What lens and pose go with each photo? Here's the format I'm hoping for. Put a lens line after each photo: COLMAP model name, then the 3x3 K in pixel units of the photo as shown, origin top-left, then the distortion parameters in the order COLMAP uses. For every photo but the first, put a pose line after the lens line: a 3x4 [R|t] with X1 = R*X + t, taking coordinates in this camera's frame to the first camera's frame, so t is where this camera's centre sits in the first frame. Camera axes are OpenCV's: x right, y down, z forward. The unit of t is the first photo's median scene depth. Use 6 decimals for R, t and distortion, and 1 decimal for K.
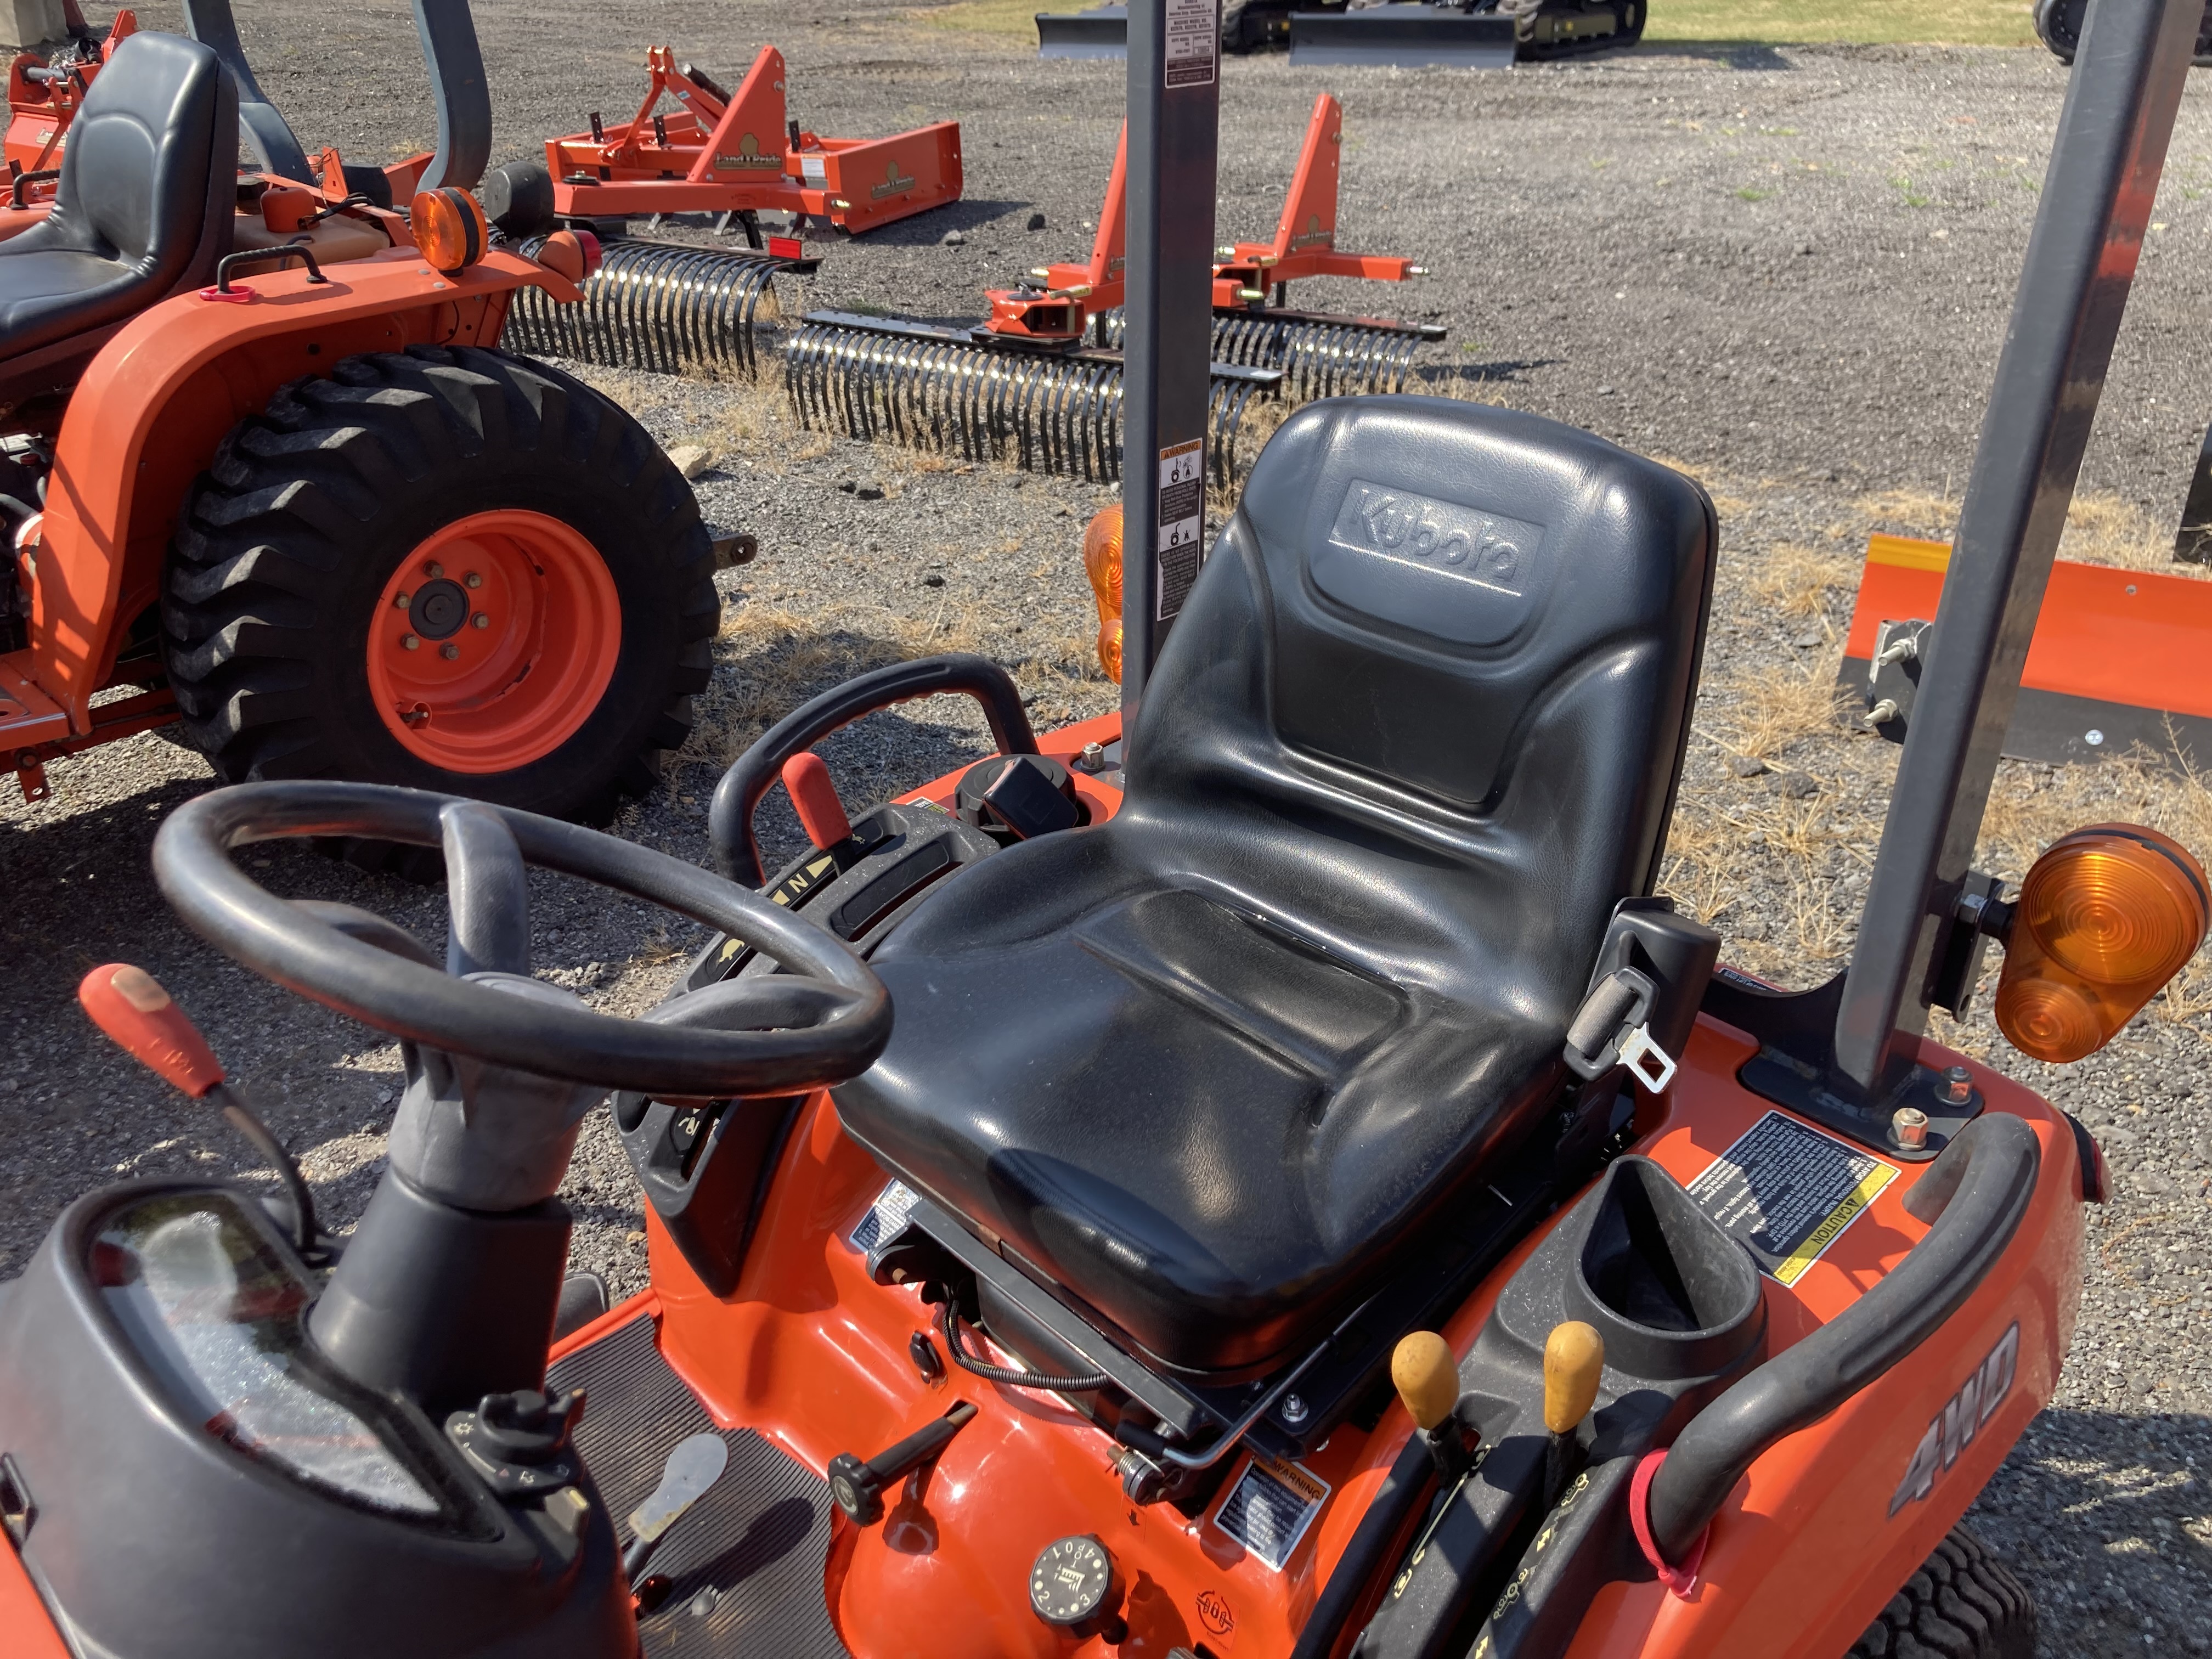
lens RADIAL K [[1783.8, 0, 1106.0], [0, 1783.8, 829.5], [0, 0, 1]] dist [-0.073108, 0.149363]
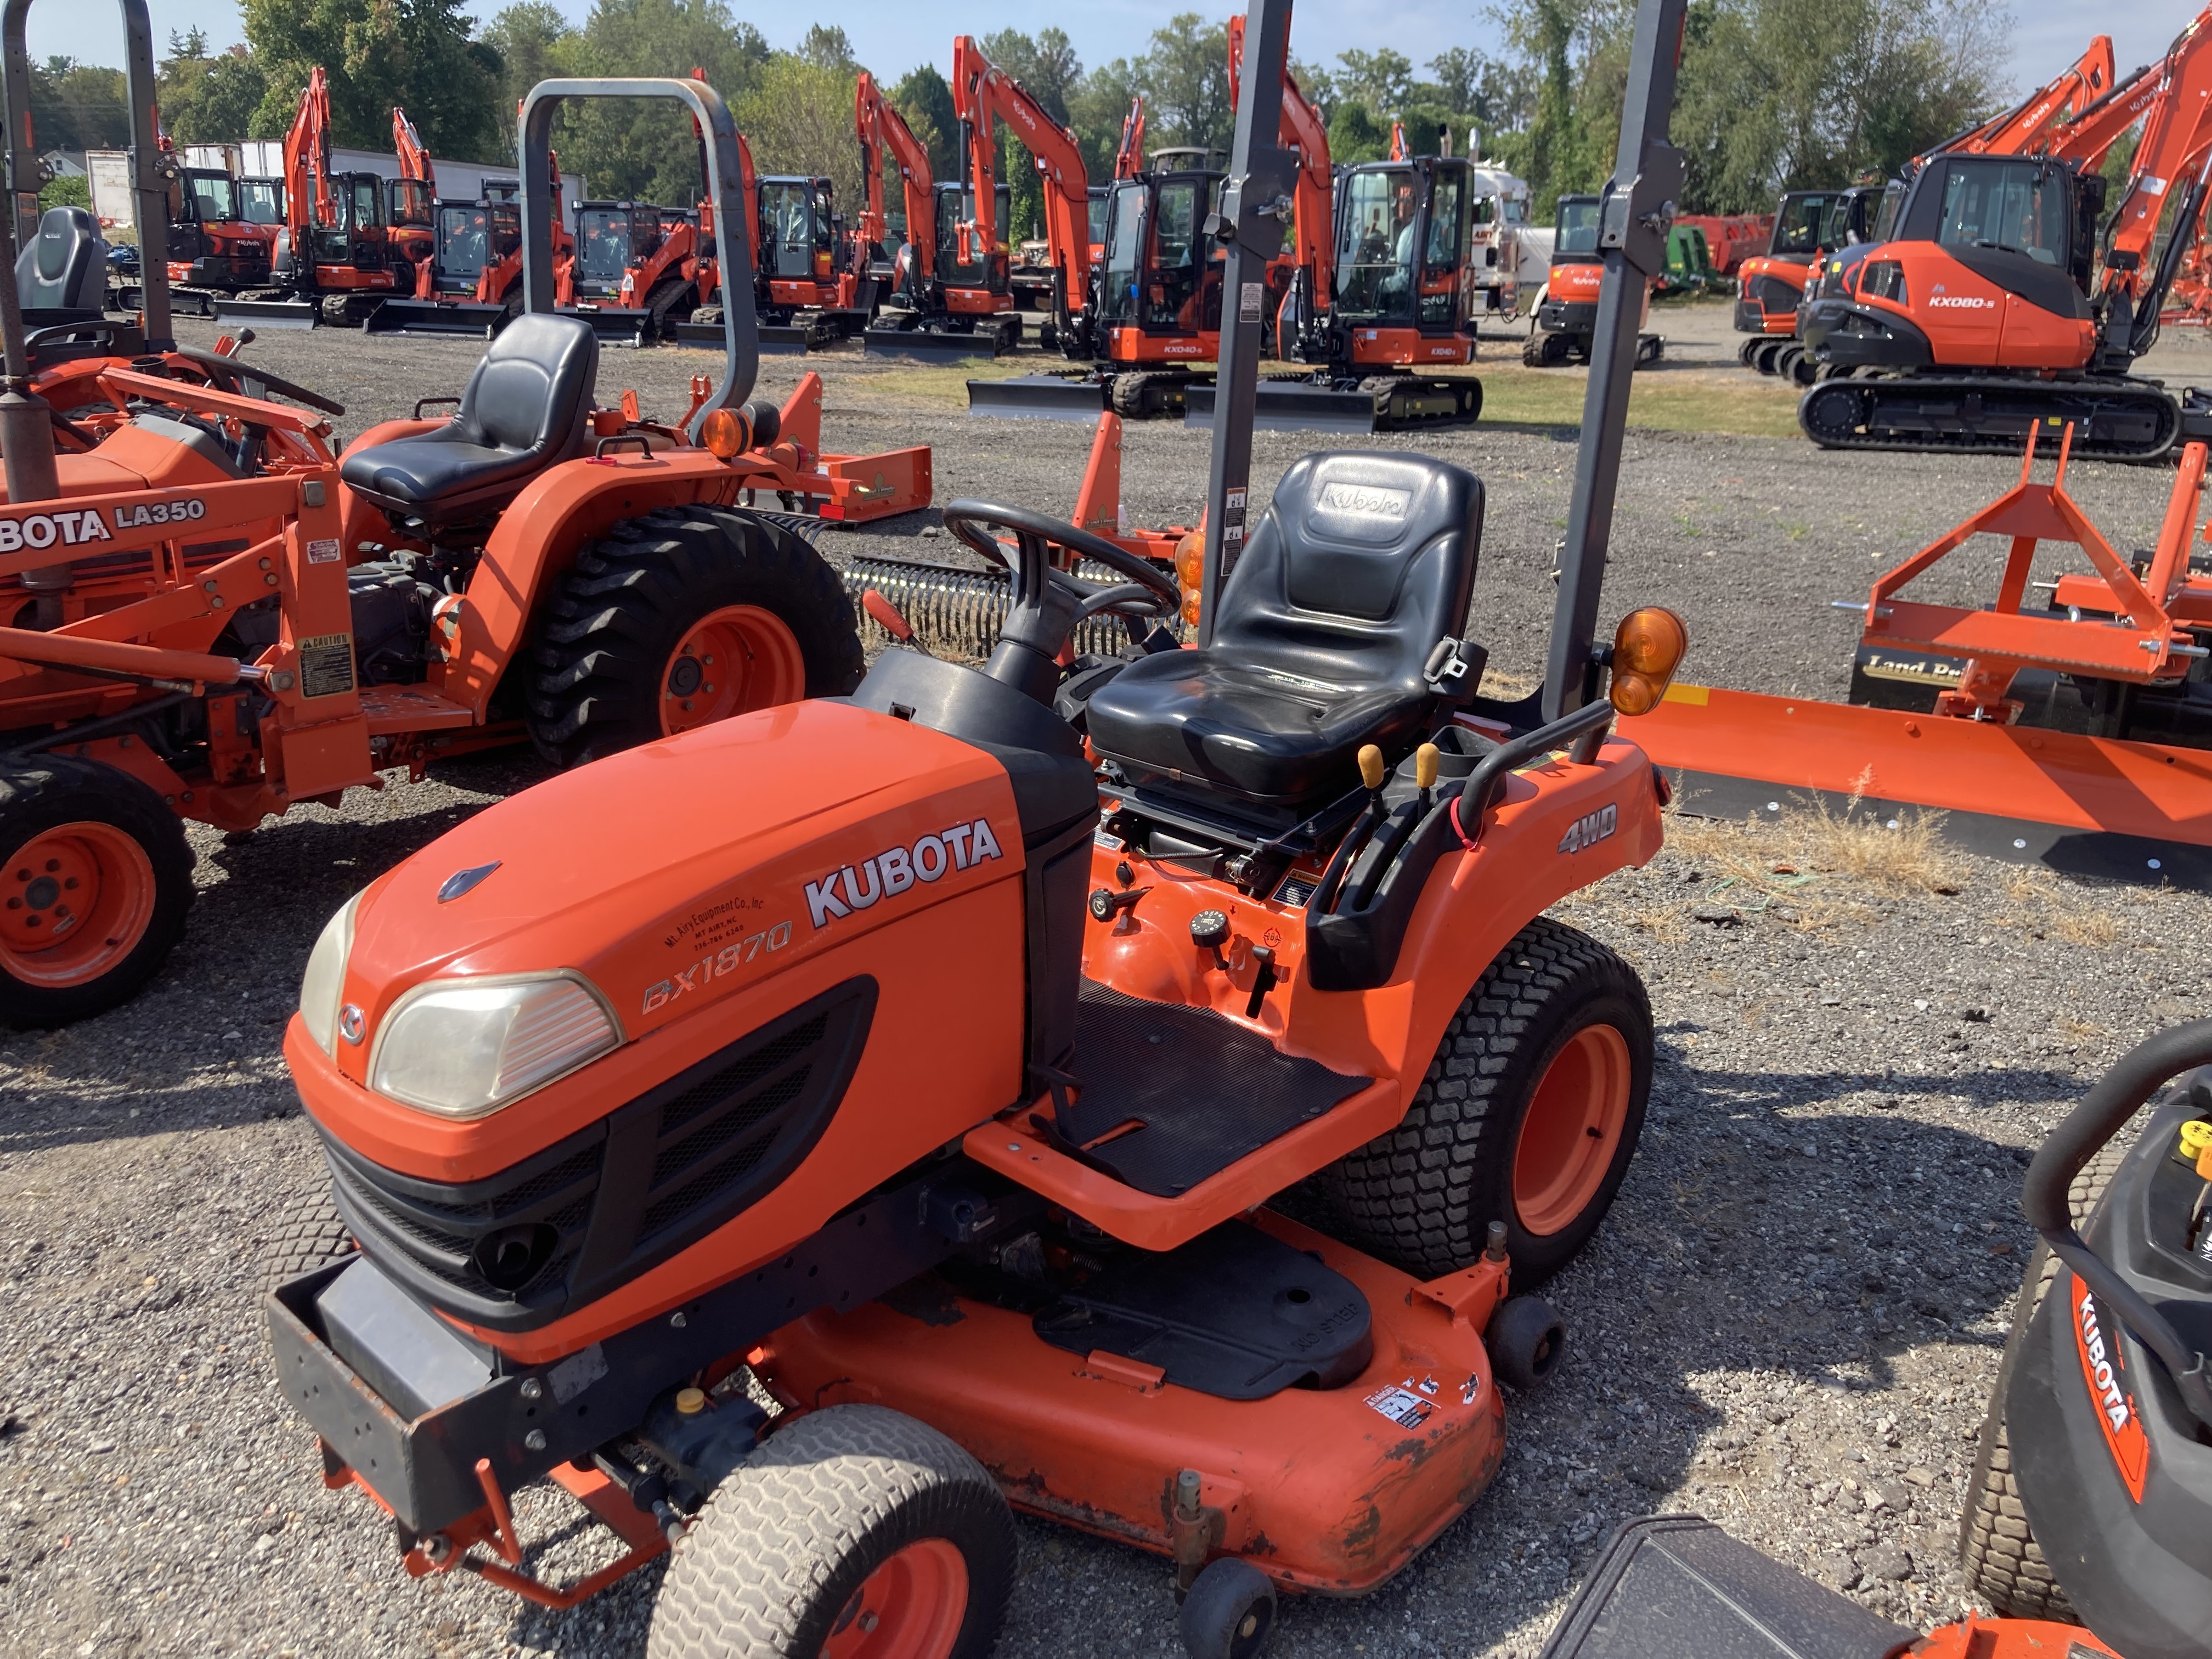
lens RADIAL K [[1809.0, 0, 1040.3], [0, 1809.0, 828.4], [0, 0, 1]] dist [0.039198, -0.006151]
pose [[0.998621, 0.032259, 0.041413, -0.144757], [-0.023205, 0.978907, -0.202984, 0.336321], [-0.047087, 0.201744, 0.978306, -0.546751]]
